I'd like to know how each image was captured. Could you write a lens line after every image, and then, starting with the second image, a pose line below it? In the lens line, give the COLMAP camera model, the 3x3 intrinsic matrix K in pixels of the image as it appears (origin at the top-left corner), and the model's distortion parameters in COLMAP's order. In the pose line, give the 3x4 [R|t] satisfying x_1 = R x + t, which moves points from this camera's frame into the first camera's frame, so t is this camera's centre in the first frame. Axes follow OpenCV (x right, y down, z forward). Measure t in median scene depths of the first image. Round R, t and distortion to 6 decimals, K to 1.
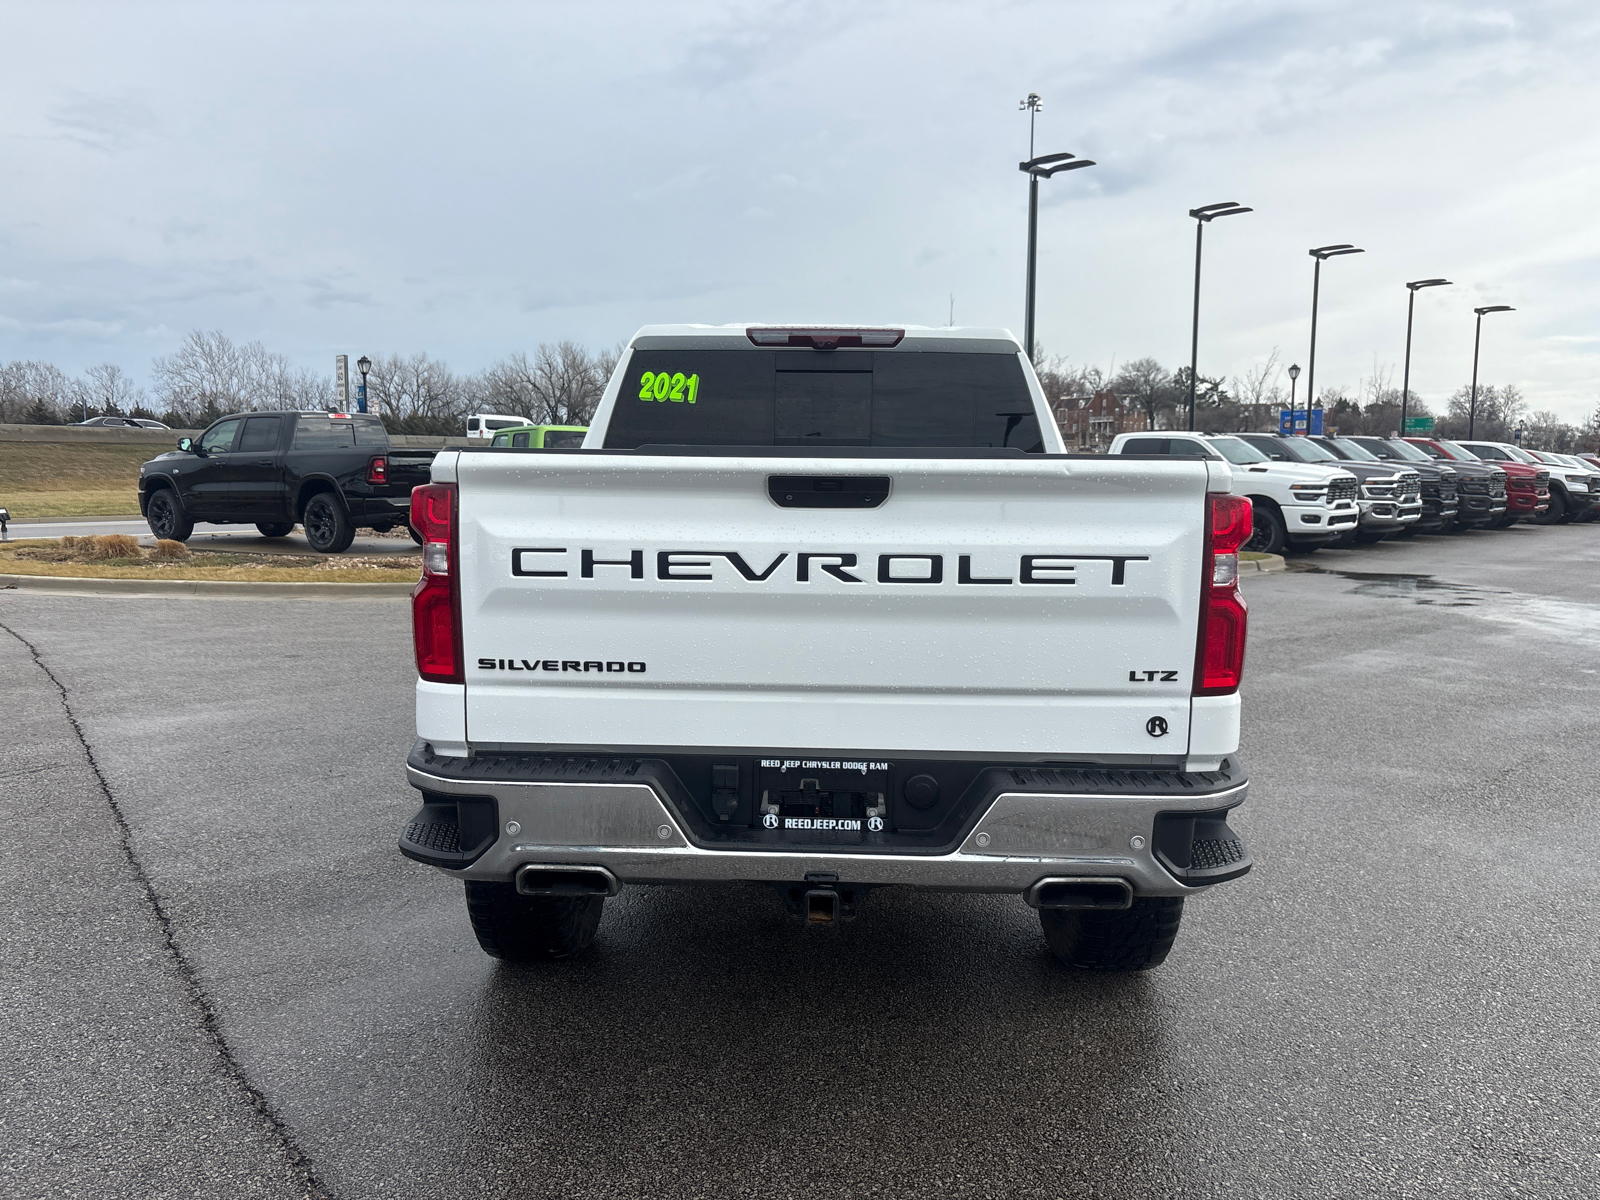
lens RADIAL K [[1204.8, 0, 788.1], [0, 1204.8, 594.2], [0, 0, 1]] dist [0.076273, -0.071365]
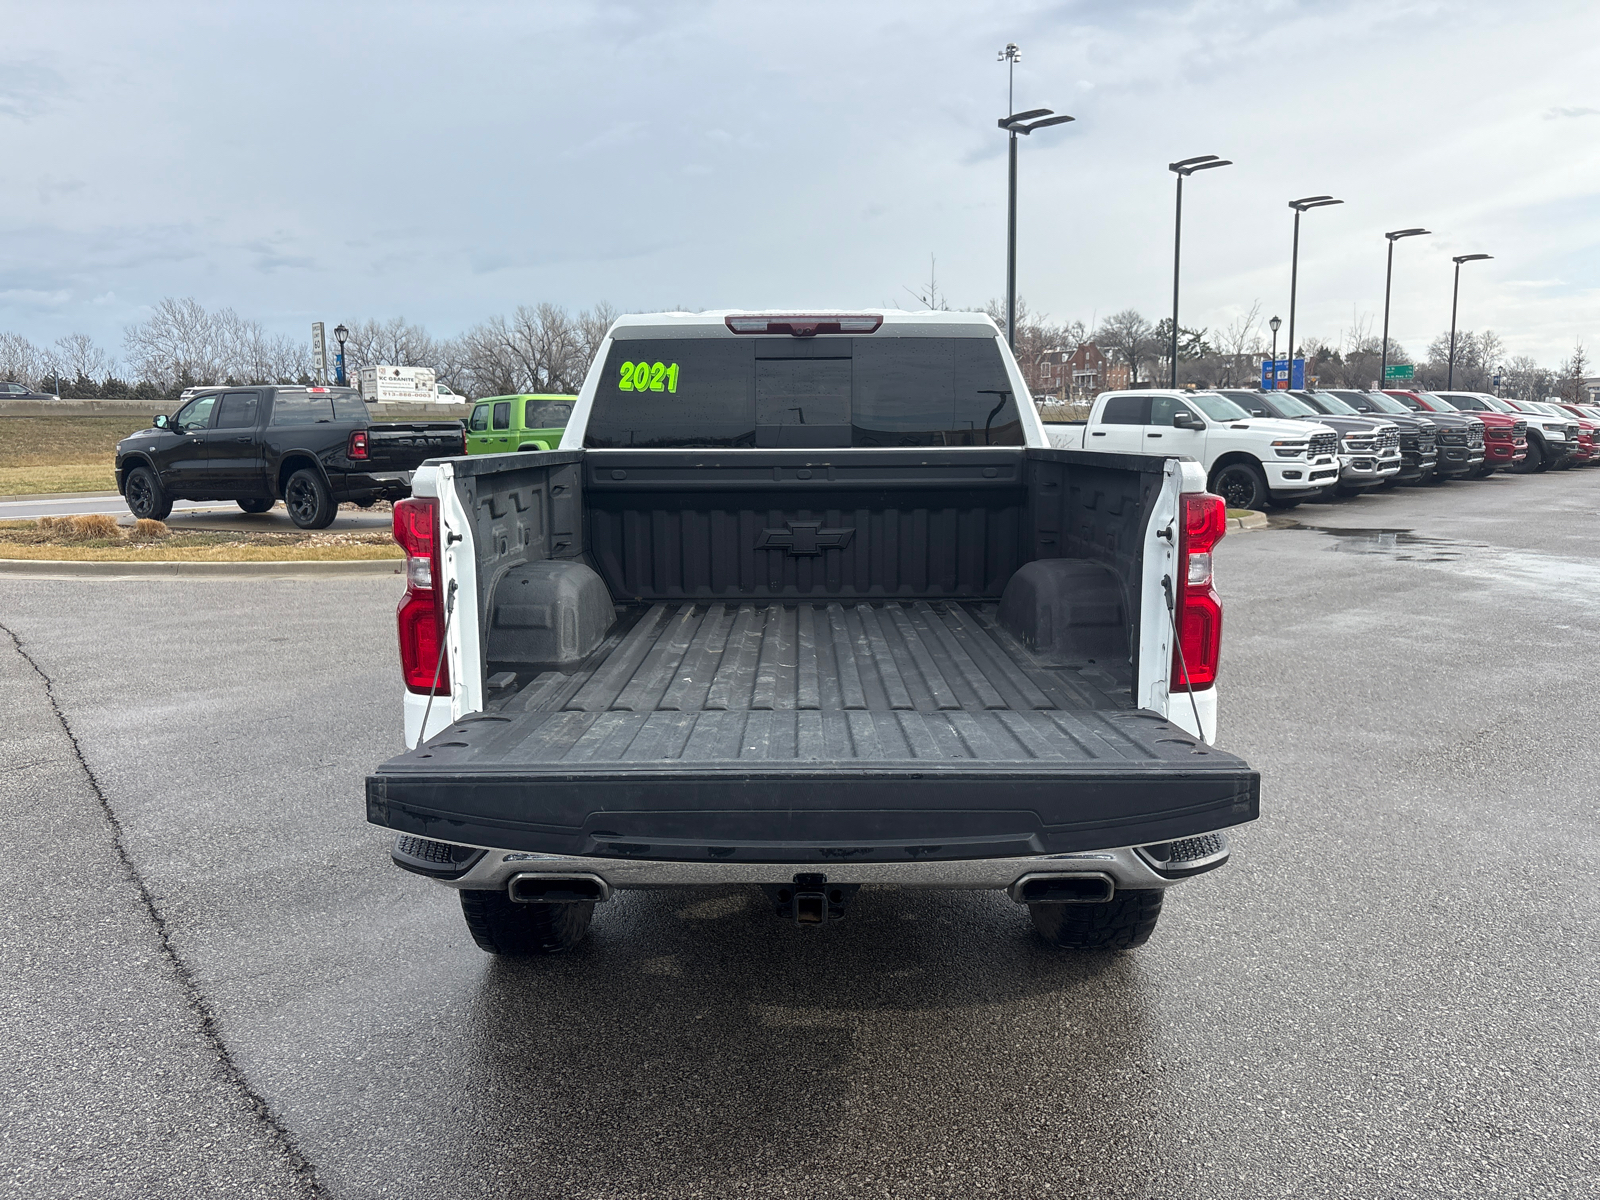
lens RADIAL K [[1205.1, 0, 795.4], [0, 1205.1, 591.1], [0, 0, 1]] dist [0.067498, -0.053817]
pose [[0.999635, -0.021733, 0.016065, 0.002465], [0.021223, 0.999286, 0.031267, -0.023538], [-0.016733, -0.030915, 0.999382, -0.005059]]
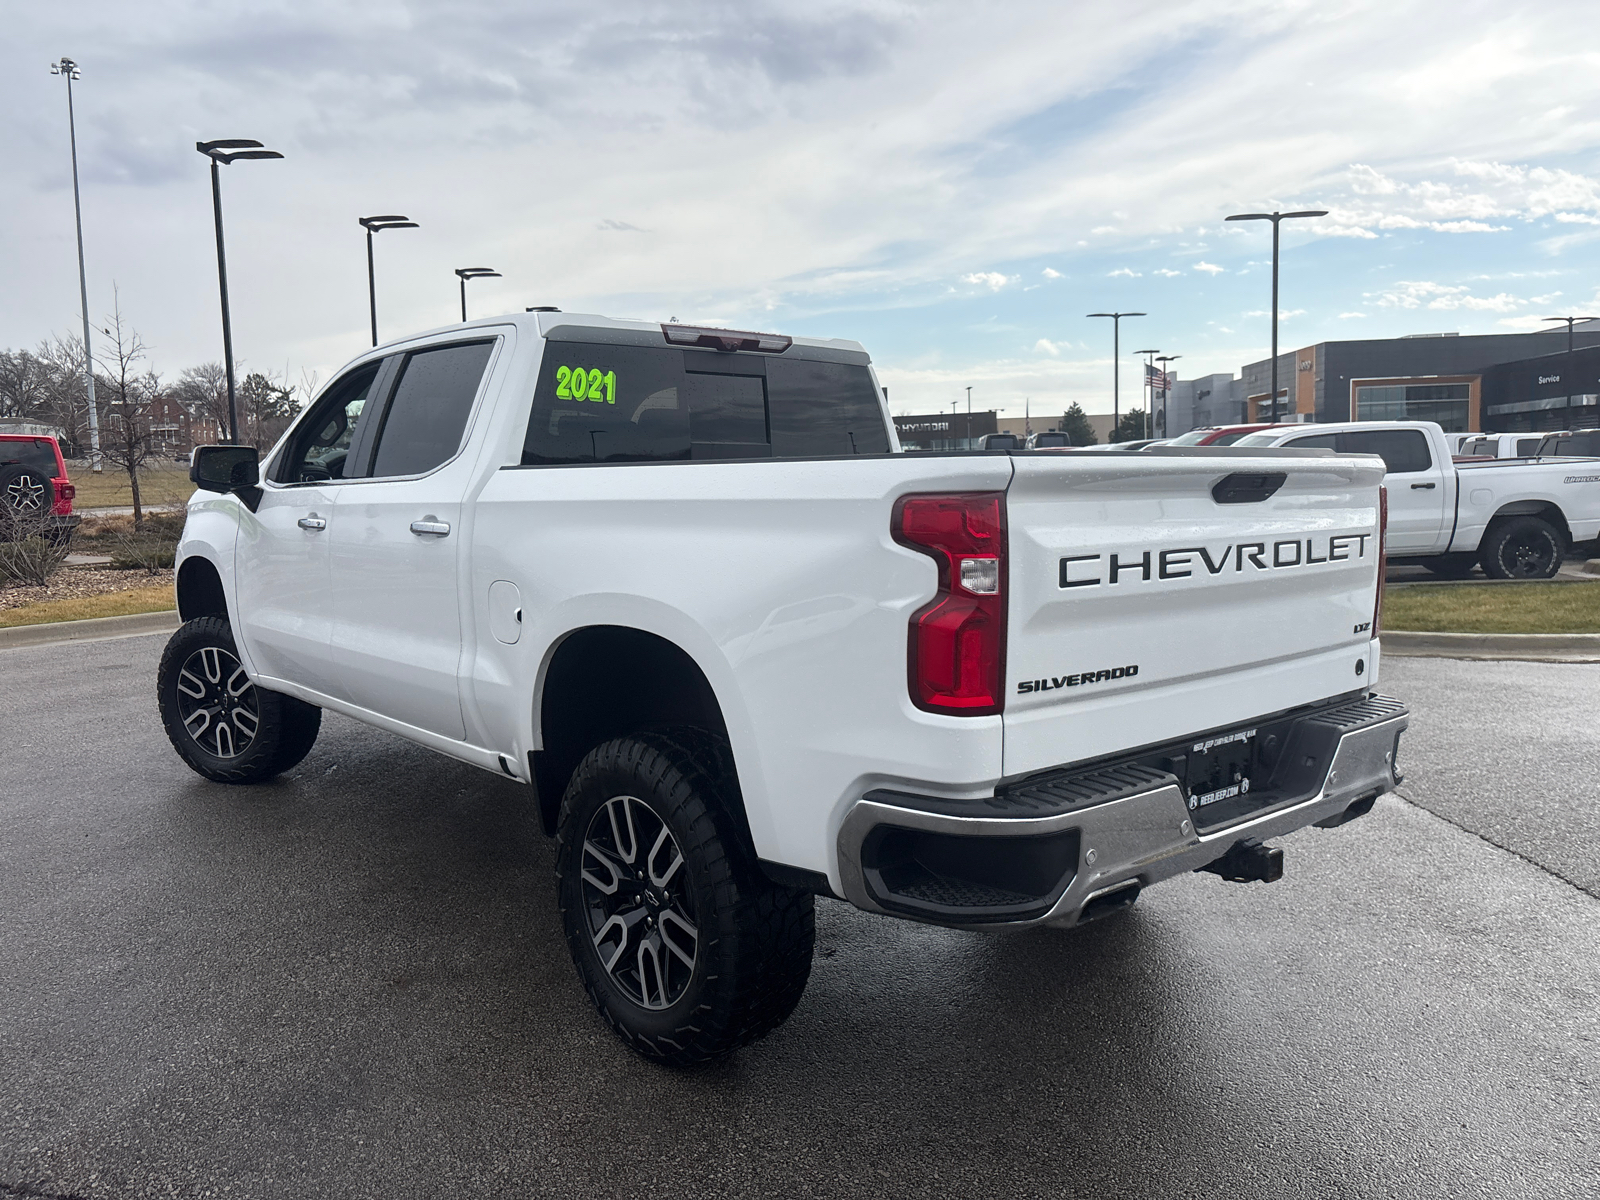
lens RADIAL K [[1229.1, 0, 769.8], [0, 1229.1, 574.0], [0, 0, 1]] dist [0.021911, -0.008372]
pose [[0.749237, -0.070022, 0.658590, -0.598344], [0.087253, 0.996164, 0.006650, -0.030224], [-0.656529, 0.052481, 0.752473, 0.256337]]
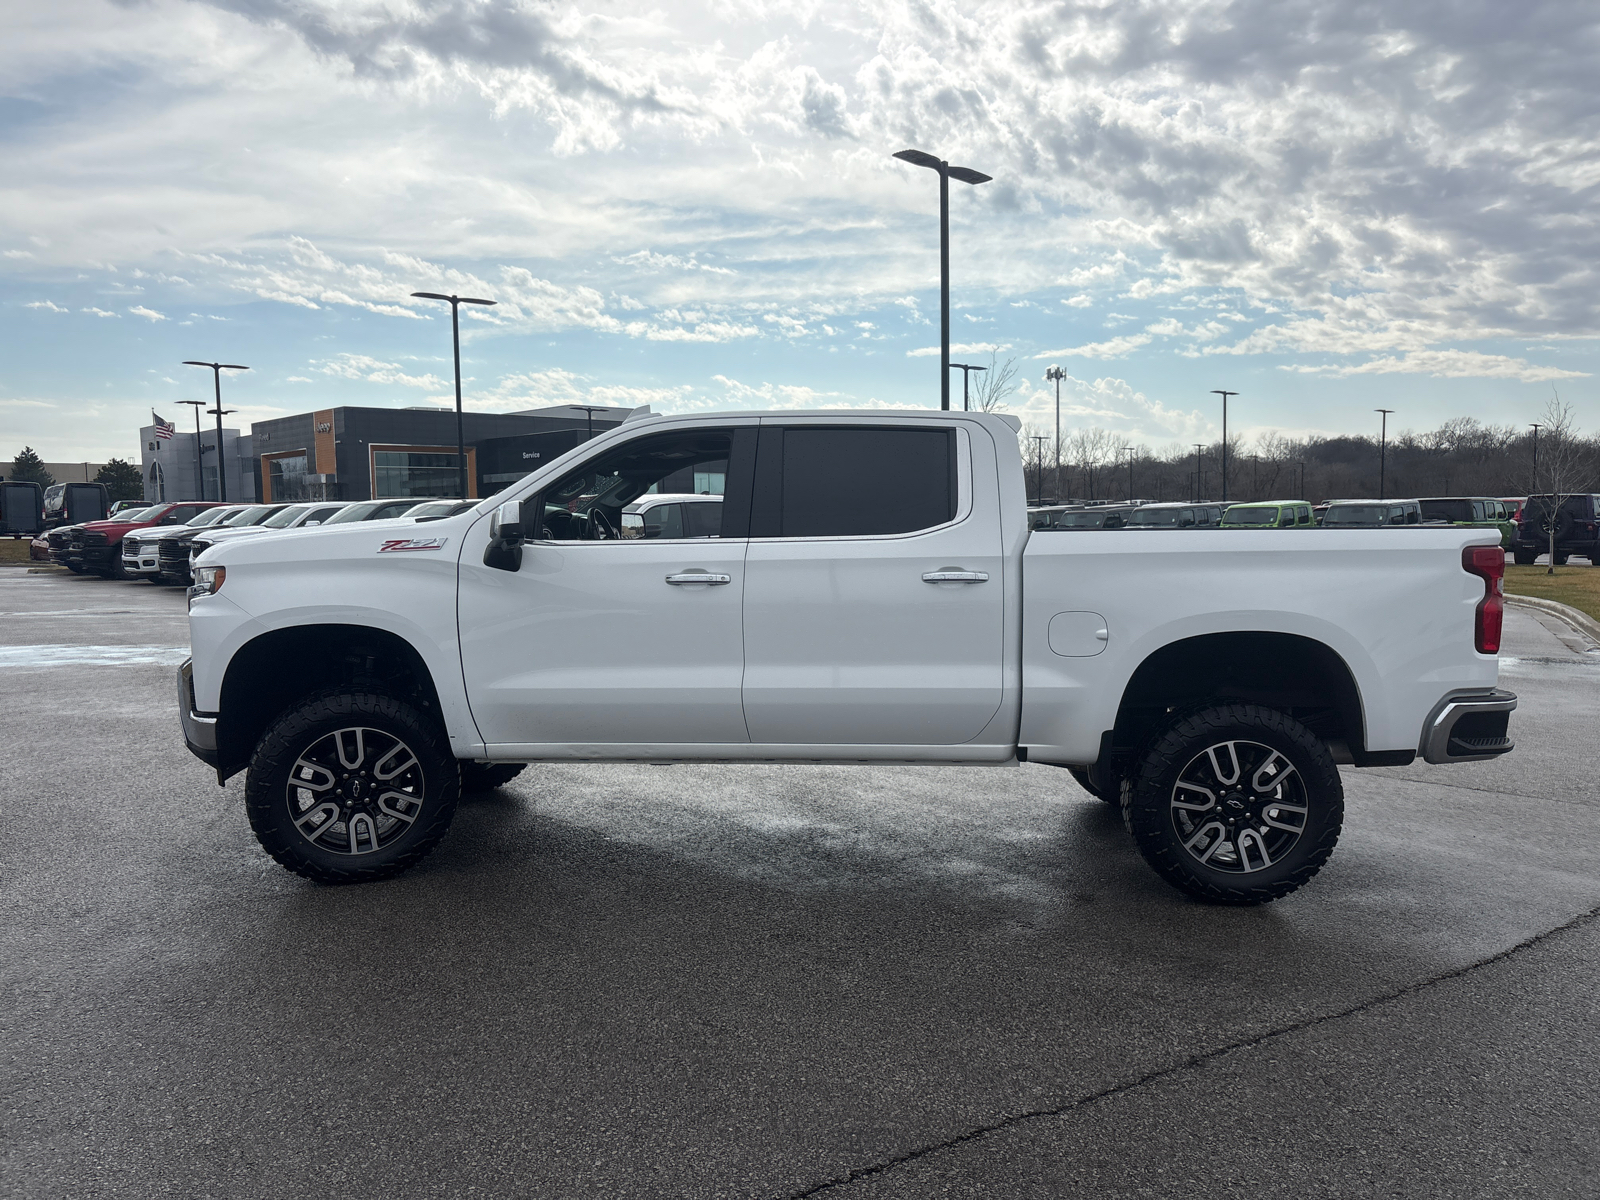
lens RADIAL K [[1204.8, 0, 788.1], [0, 1204.8, 594.2], [0, 0, 1]] dist [0.076273, -0.071365]
pose [[0.021247, -0.066220, 0.997579, -1.806158], [0.107442, 0.992177, 0.063574, -0.235726], [-0.993984, 0.105832, 0.028195, 1.892931]]
